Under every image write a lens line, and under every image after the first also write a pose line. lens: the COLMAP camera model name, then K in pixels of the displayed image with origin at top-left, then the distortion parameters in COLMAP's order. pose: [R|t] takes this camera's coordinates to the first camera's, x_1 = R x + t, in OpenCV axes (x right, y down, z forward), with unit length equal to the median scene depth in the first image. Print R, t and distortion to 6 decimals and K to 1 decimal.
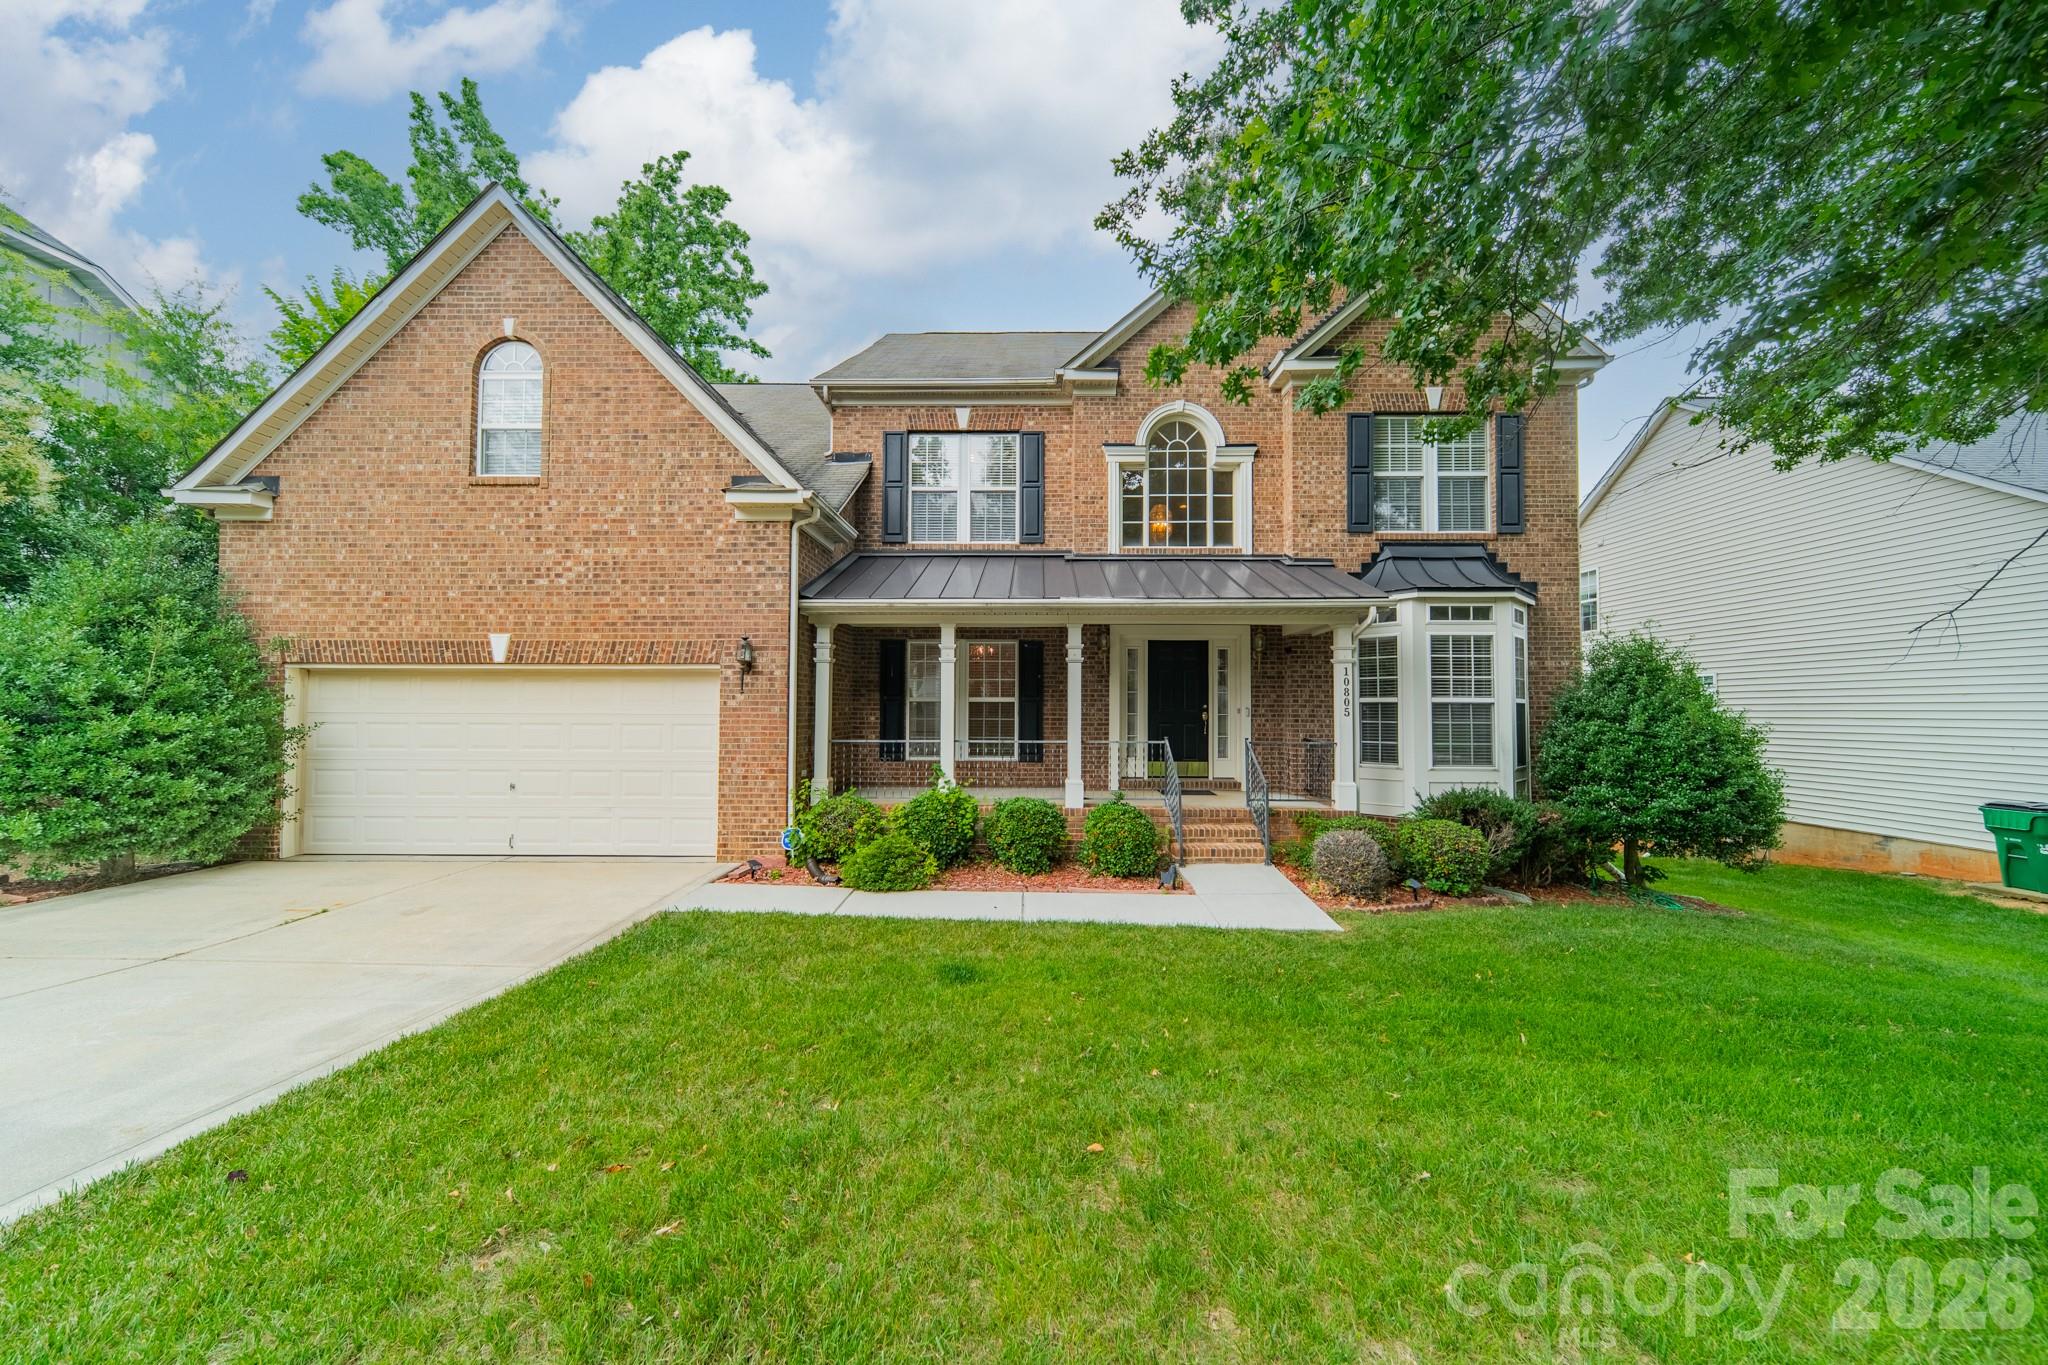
lens RADIAL K [[717.3, 0, 1030.2], [0, 717.3, 683.2], [0, 0, 1]] dist [0.009165, -0.000303]
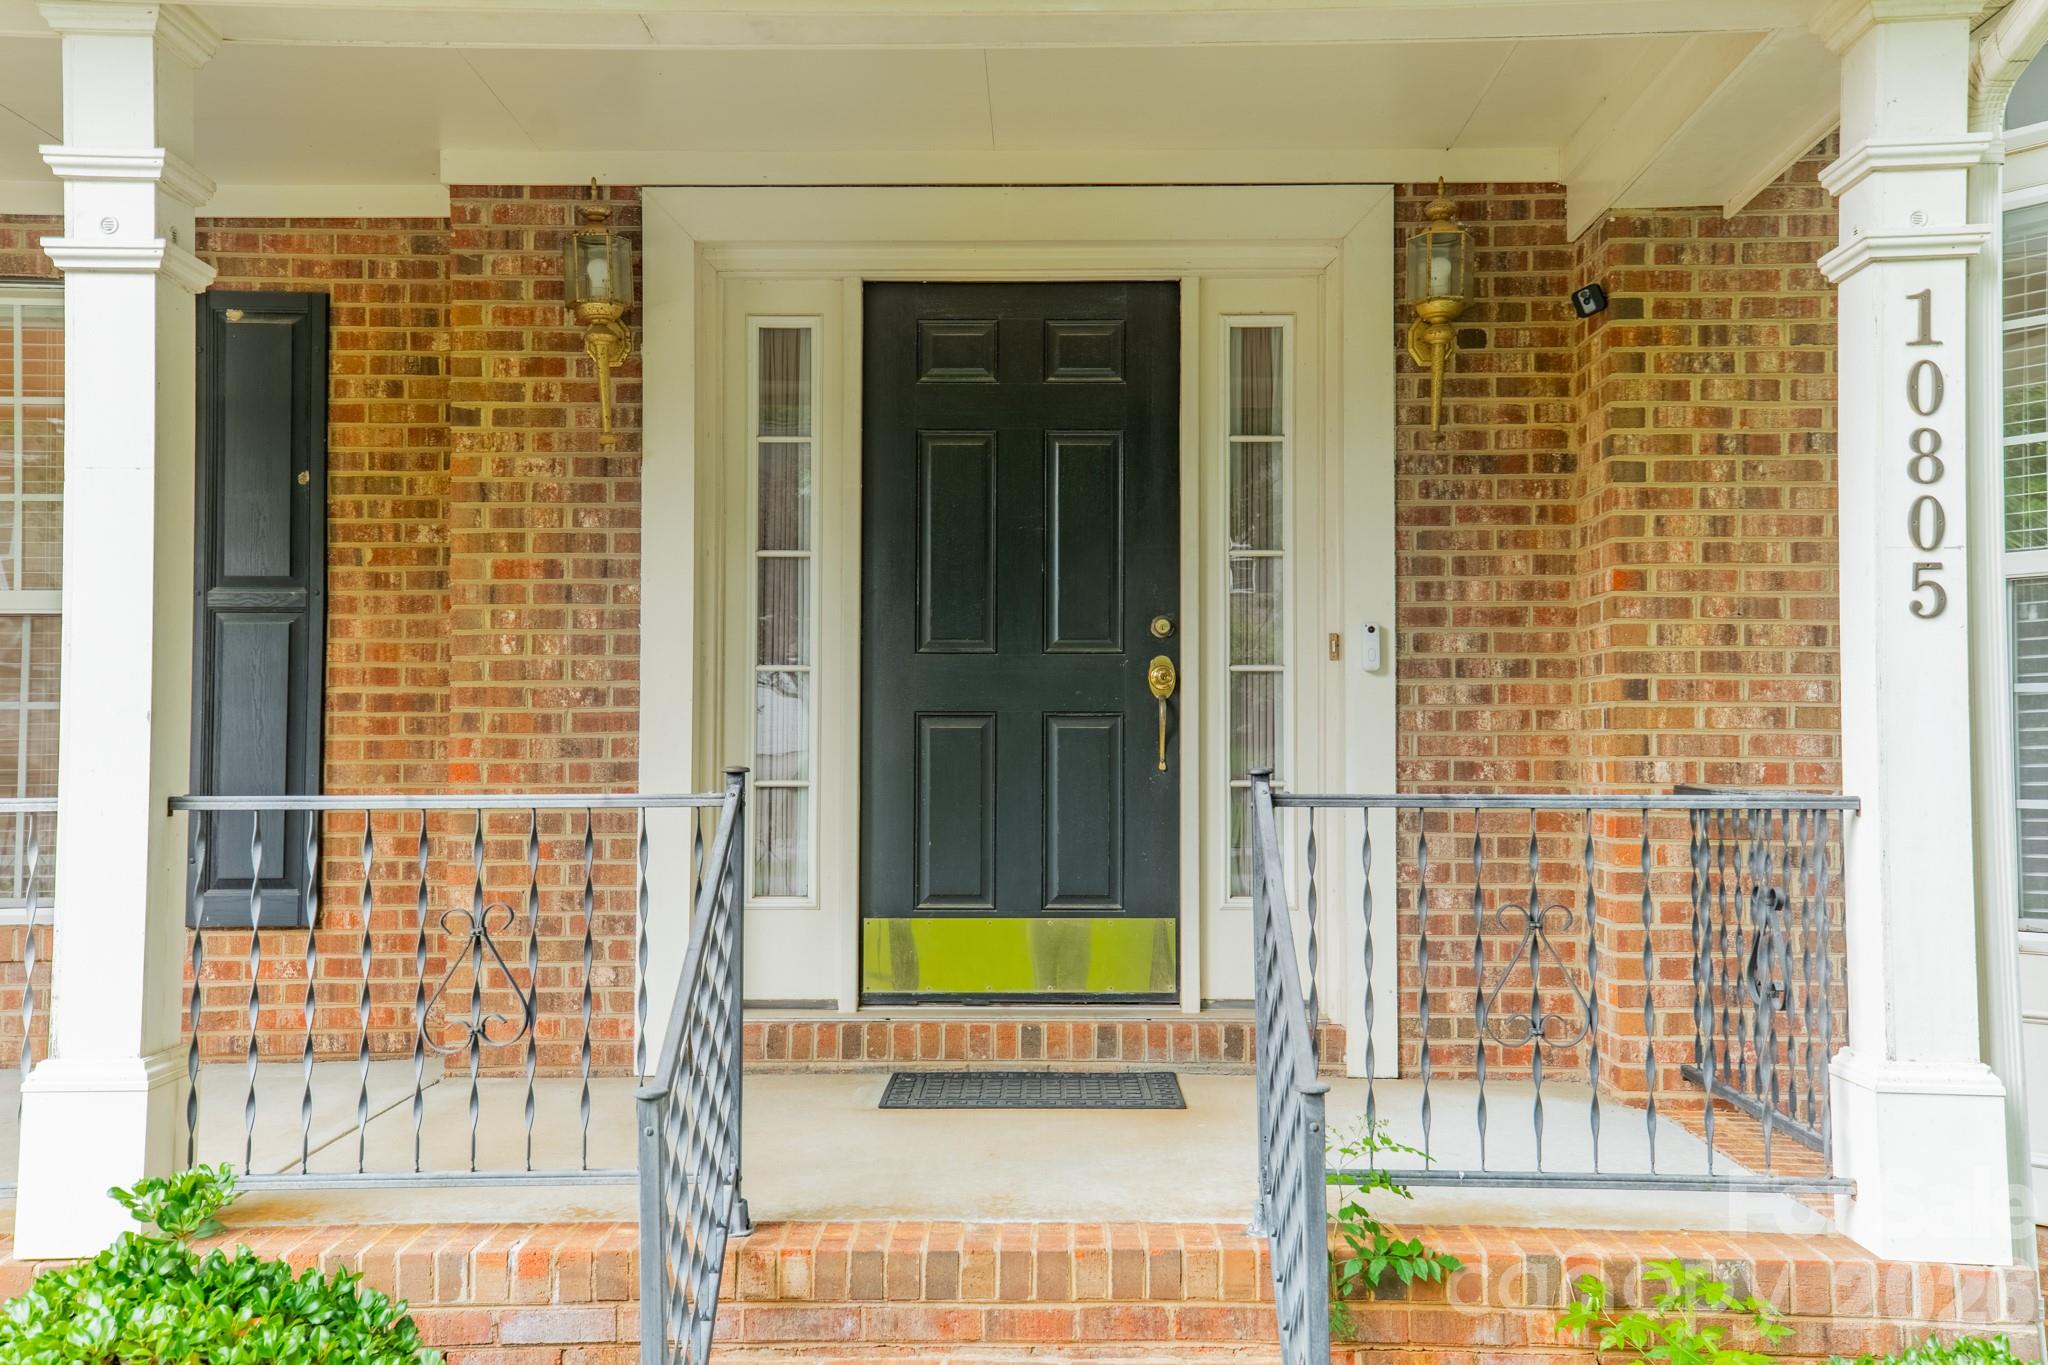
lens RADIAL K [[1969.3, 0, 1024.0], [0, 1969.3, 682.5], [0, 0, 1]] dist [0.048226, 0.000389]
pose [[0.999985, -0.004000, 0.003787, 0.218860], [0.004045, 0.999922, -0.011811, 0.056505], [-0.003740, 0.011826, 0.999923, 0.512466]]
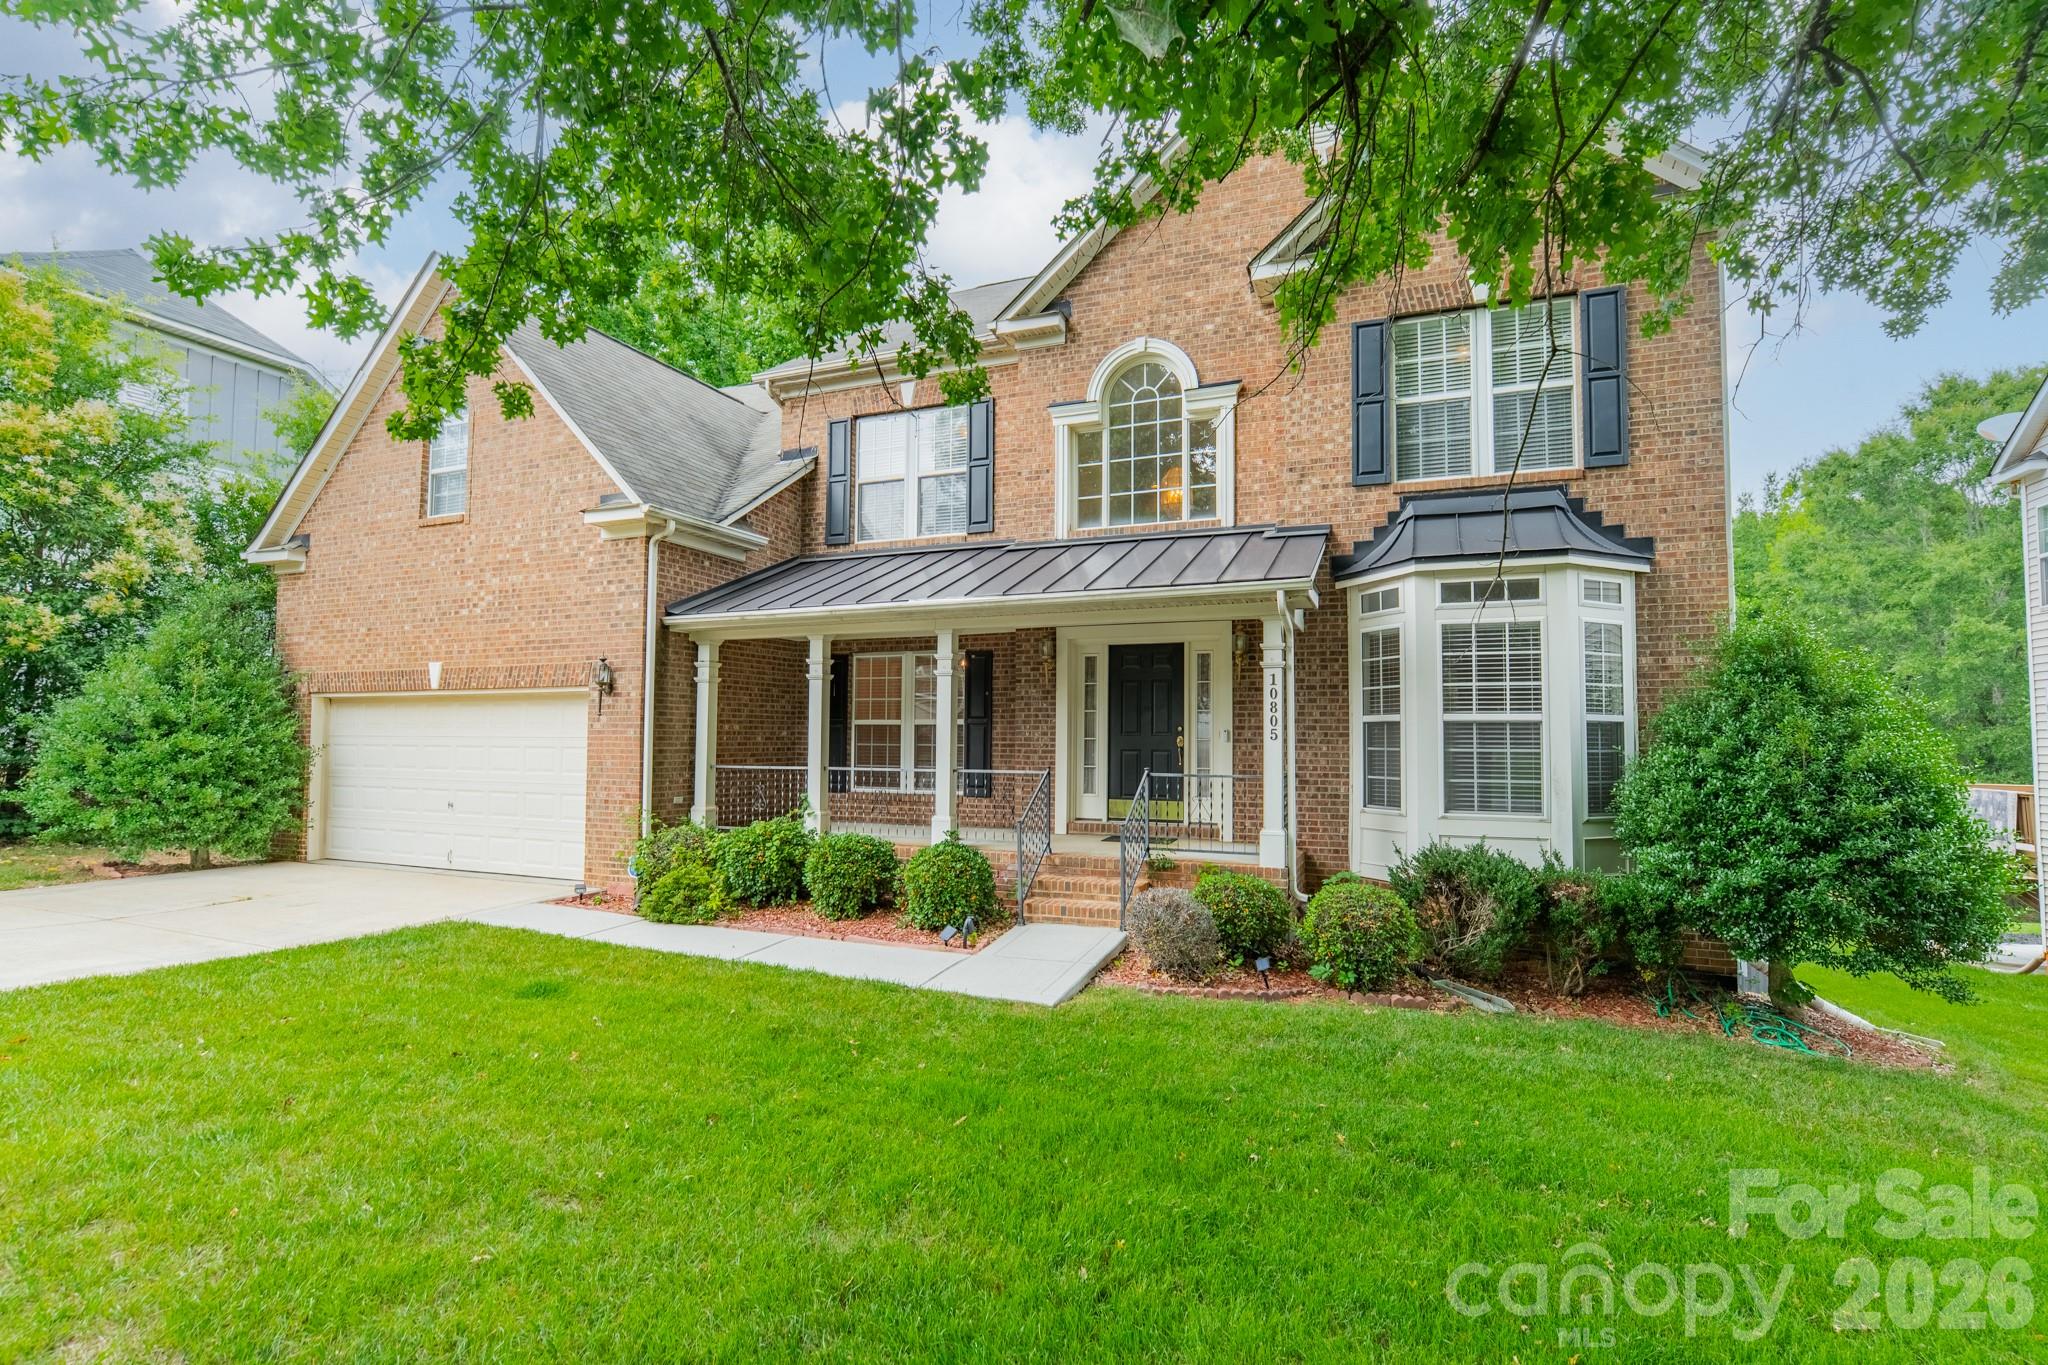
lens RADIAL K [[928.0, 0, 1023.2], [0, 928.0, 695.1], [0, 0, 1]] dist [-0.018322, 0.000334]
pose [[0.936664, -0.016115, -0.349858, 0.462479], [0.012920, 0.999851, -0.011466, 0.006118], [0.349990, 0.006220, 0.936733, 0.014626]]
